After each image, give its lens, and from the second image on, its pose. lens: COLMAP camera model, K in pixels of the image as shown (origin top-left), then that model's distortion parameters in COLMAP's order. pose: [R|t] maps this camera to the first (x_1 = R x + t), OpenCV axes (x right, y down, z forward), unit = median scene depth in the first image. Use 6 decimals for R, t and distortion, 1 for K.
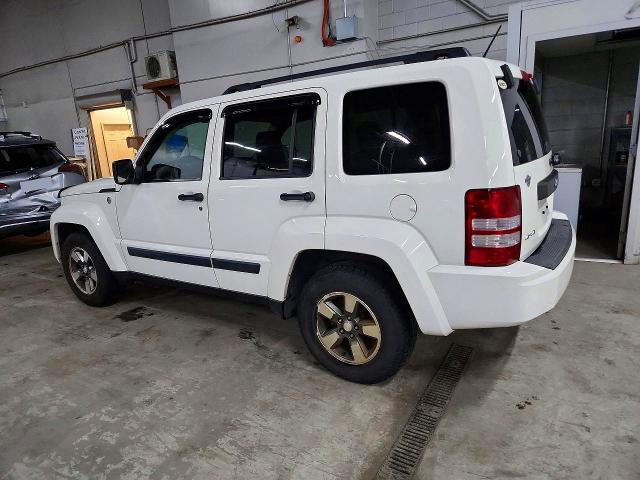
lens RADIAL K [[443.9, 0, 318.5], [0, 443.9, 240.7], [0, 0, 1]] dist [0.088589, -0.082294]
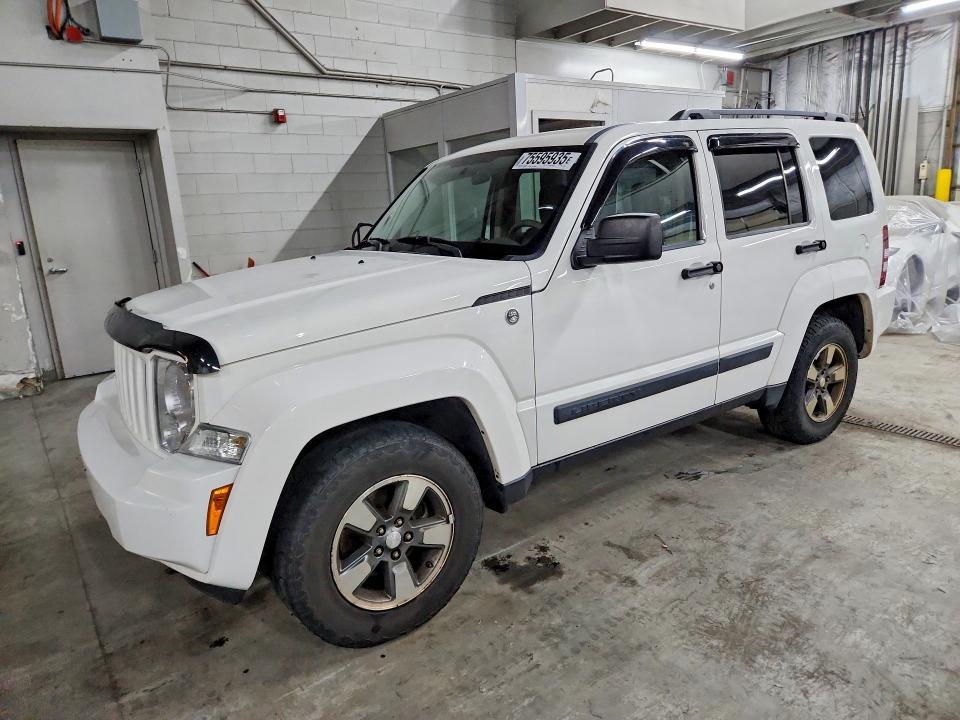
lens RADIAL K [[665.8, 0, 477.8], [0, 665.8, 361.0], [0, 0, 1]] dist [0.088589, -0.082294]
pose [[0.341918, -0.168802, 0.924445, -1.152234], [0.254437, 0.963620, 0.081848, -0.117100], [-0.904629, 0.207228, 0.372429, 0.853313]]
